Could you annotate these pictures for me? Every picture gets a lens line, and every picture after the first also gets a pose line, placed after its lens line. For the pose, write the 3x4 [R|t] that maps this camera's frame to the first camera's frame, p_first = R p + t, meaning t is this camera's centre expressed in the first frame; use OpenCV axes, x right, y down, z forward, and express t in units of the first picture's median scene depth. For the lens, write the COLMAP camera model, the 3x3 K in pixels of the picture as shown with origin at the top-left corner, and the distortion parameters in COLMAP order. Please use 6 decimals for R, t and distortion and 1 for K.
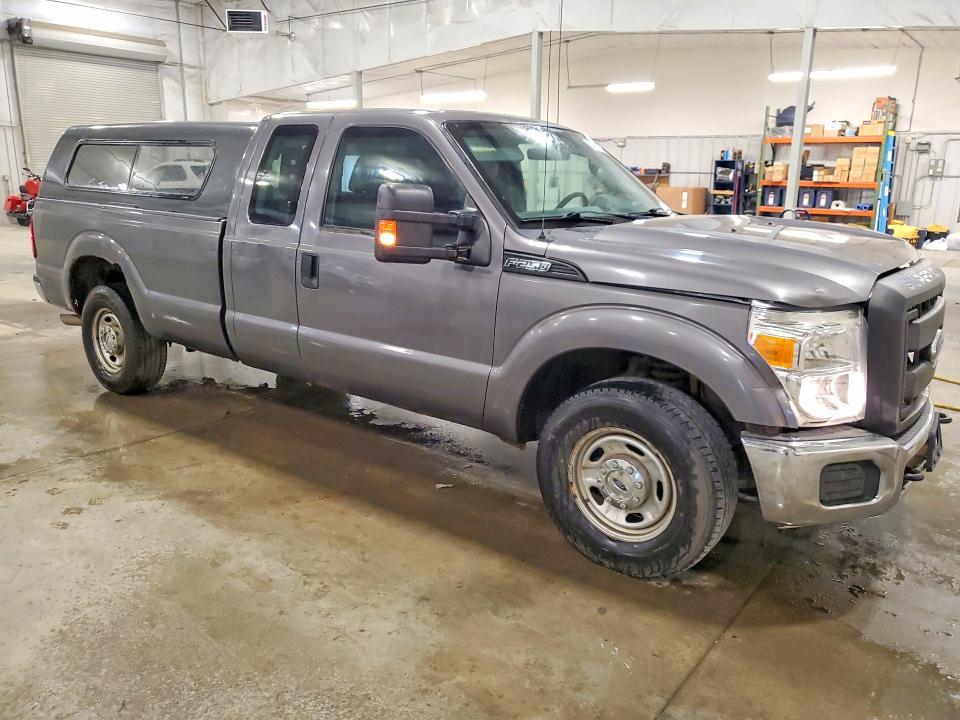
lens RADIAL K [[751.1, 0, 481.2], [0, 751.1, 361.6], [0, 0, 1]] dist [0.031450, 0.004484]
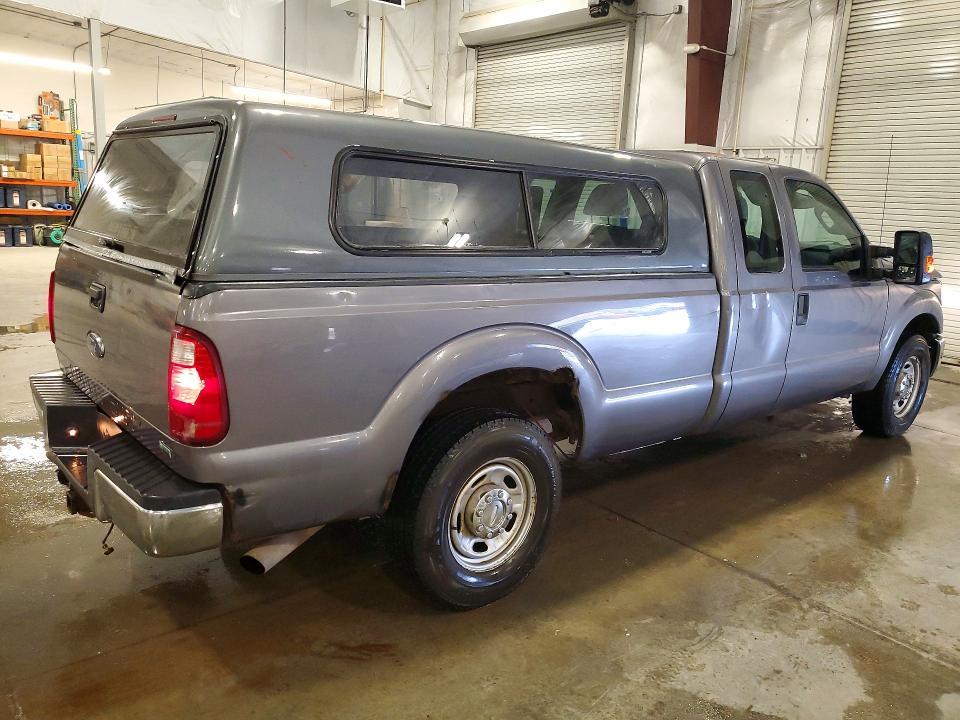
lens RADIAL K [[751.1, 0, 480.5], [0, 751.1, 358.3], [0, 0, 1]] dist [0.031450, 0.004484]
pose [[0.211594, -0.214625, 0.953501, -1.225414], [0.197983, 0.964777, 0.173229, -0.292301], [-0.957095, 0.152122, 0.246633, 1.046259]]
